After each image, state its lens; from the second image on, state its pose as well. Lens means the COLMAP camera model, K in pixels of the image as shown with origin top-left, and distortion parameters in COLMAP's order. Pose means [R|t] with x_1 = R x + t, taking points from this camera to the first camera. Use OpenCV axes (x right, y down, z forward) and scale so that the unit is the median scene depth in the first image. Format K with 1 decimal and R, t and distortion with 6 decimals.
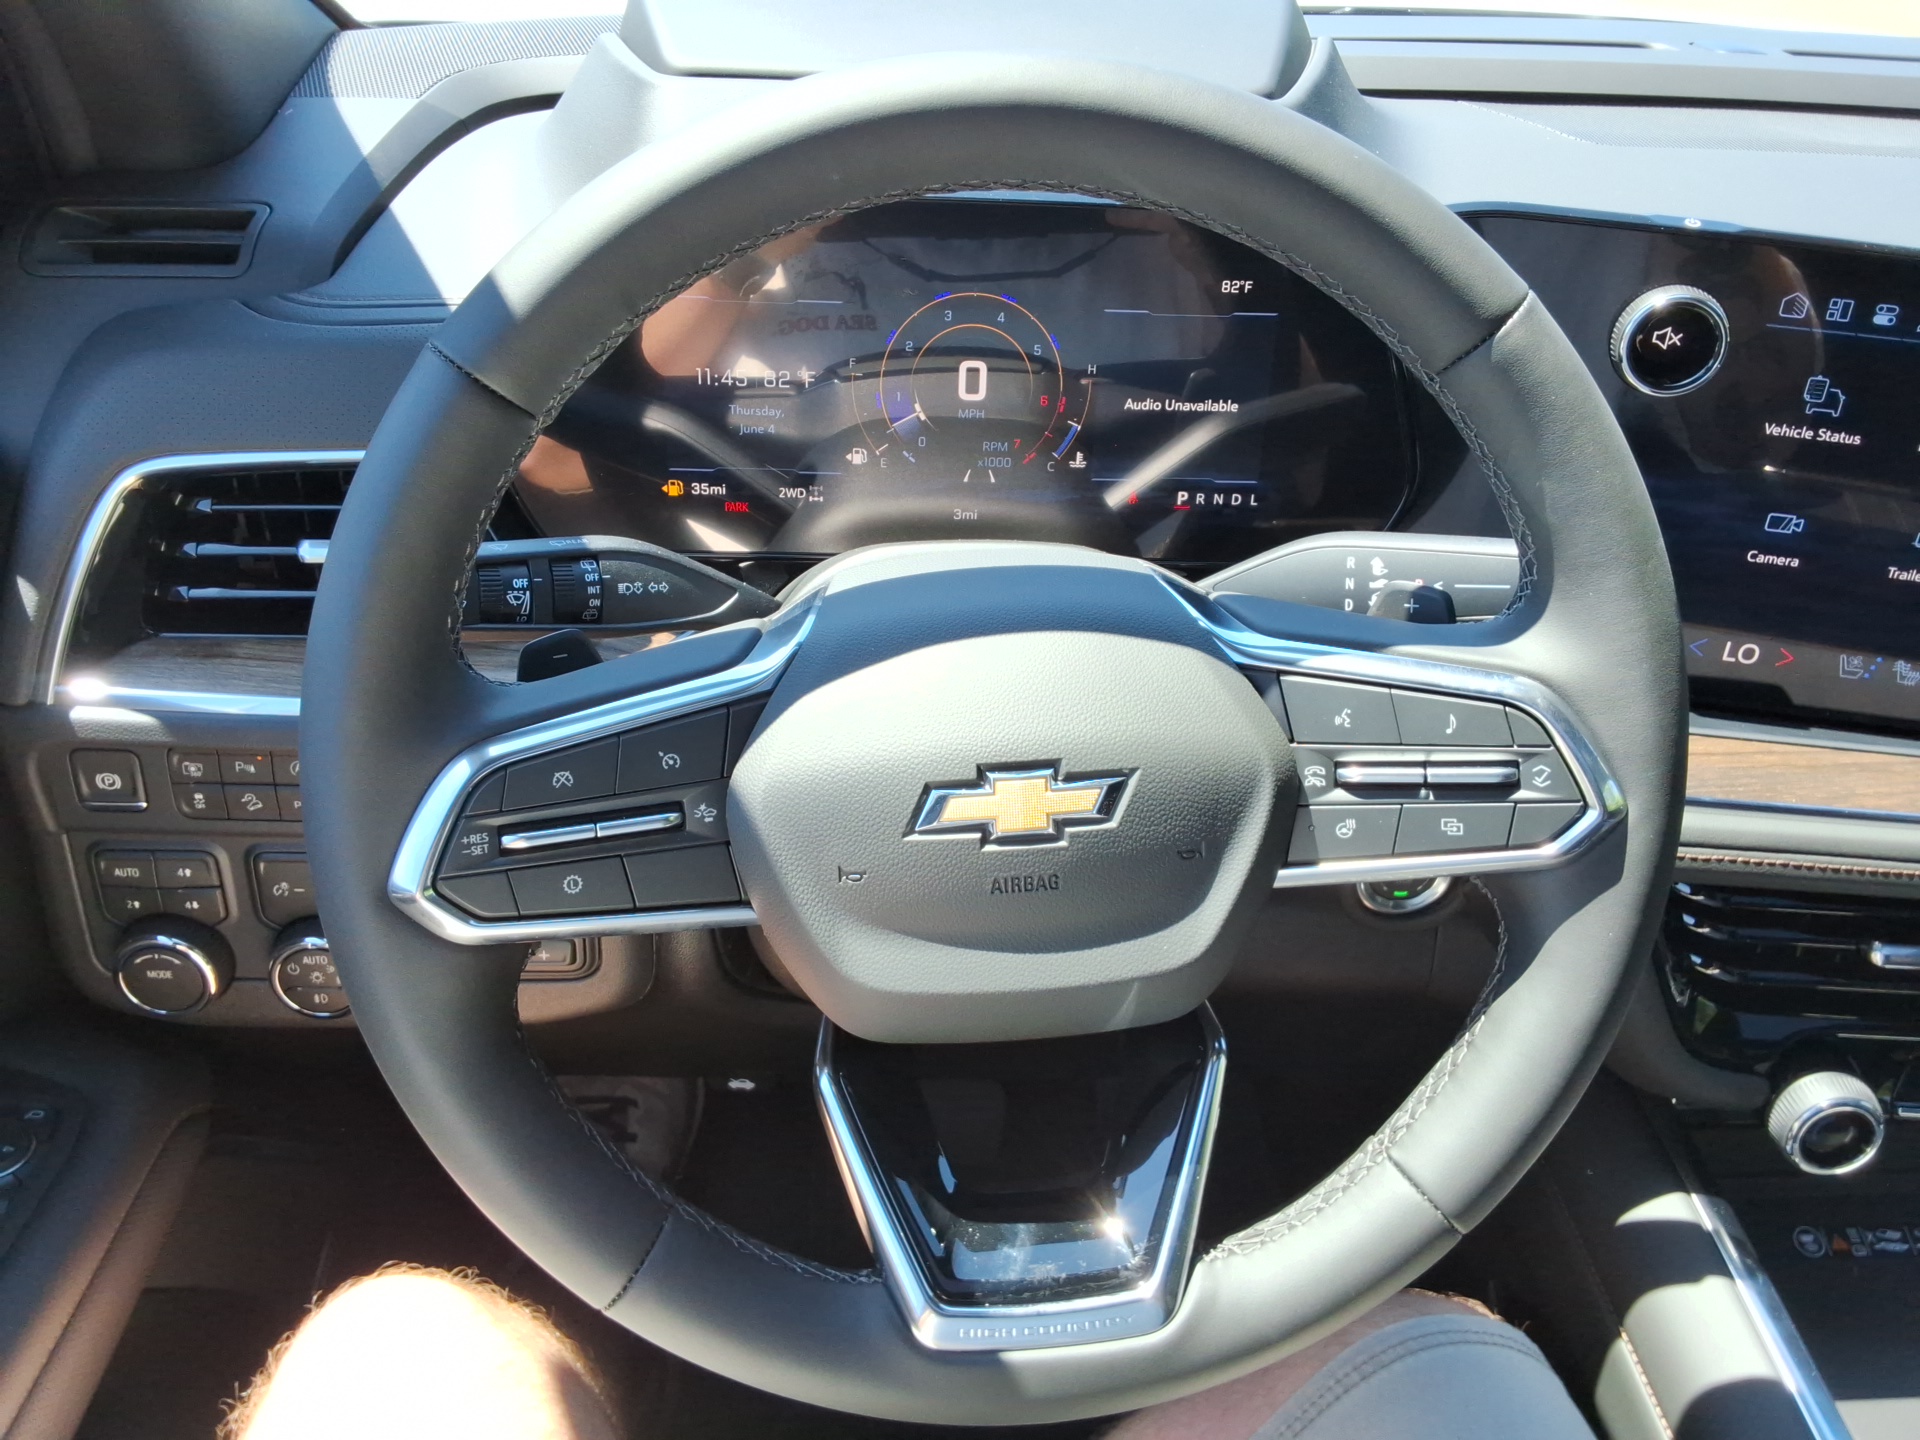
lens RADIAL K [[1544.6, 0, 970.0], [0, 1544.6, 679.7], [0, 0, 1]] dist [0.103028, -0.164124]
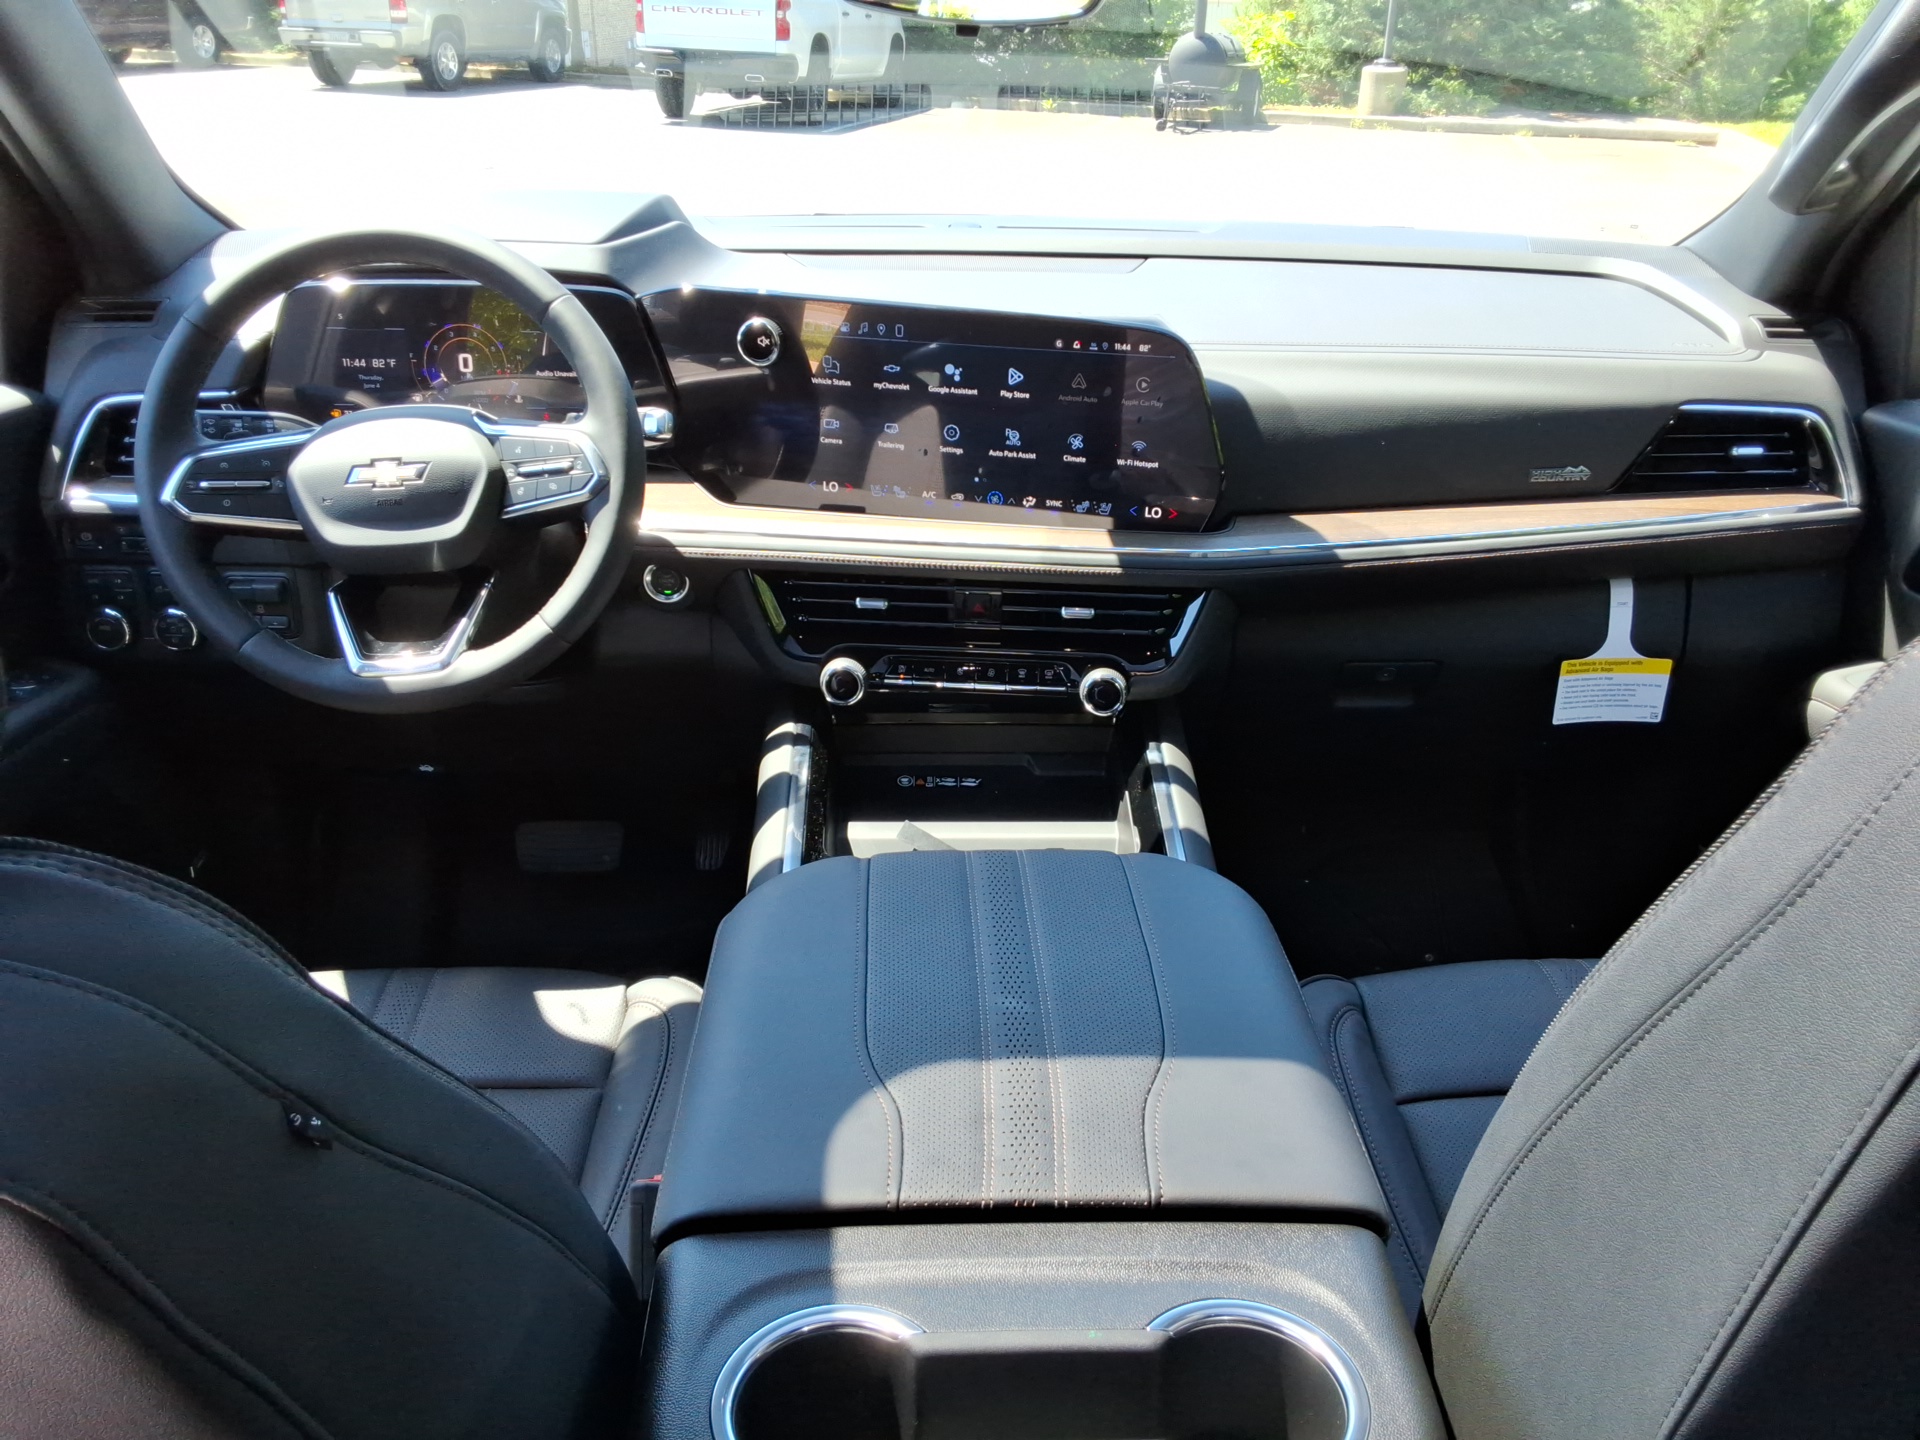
lens RADIAL K [[1544.6, 0, 972.7], [0, 1544.6, 712.0], [0, 0, 1]] dist [0.103028, -0.164124]
pose [[0.998681, -0.016109, -0.048747, 0.899395], [0.010326, 0.993119, -0.116650, 0.625775], [0.050290, 0.115993, 0.991976, -1.248954]]
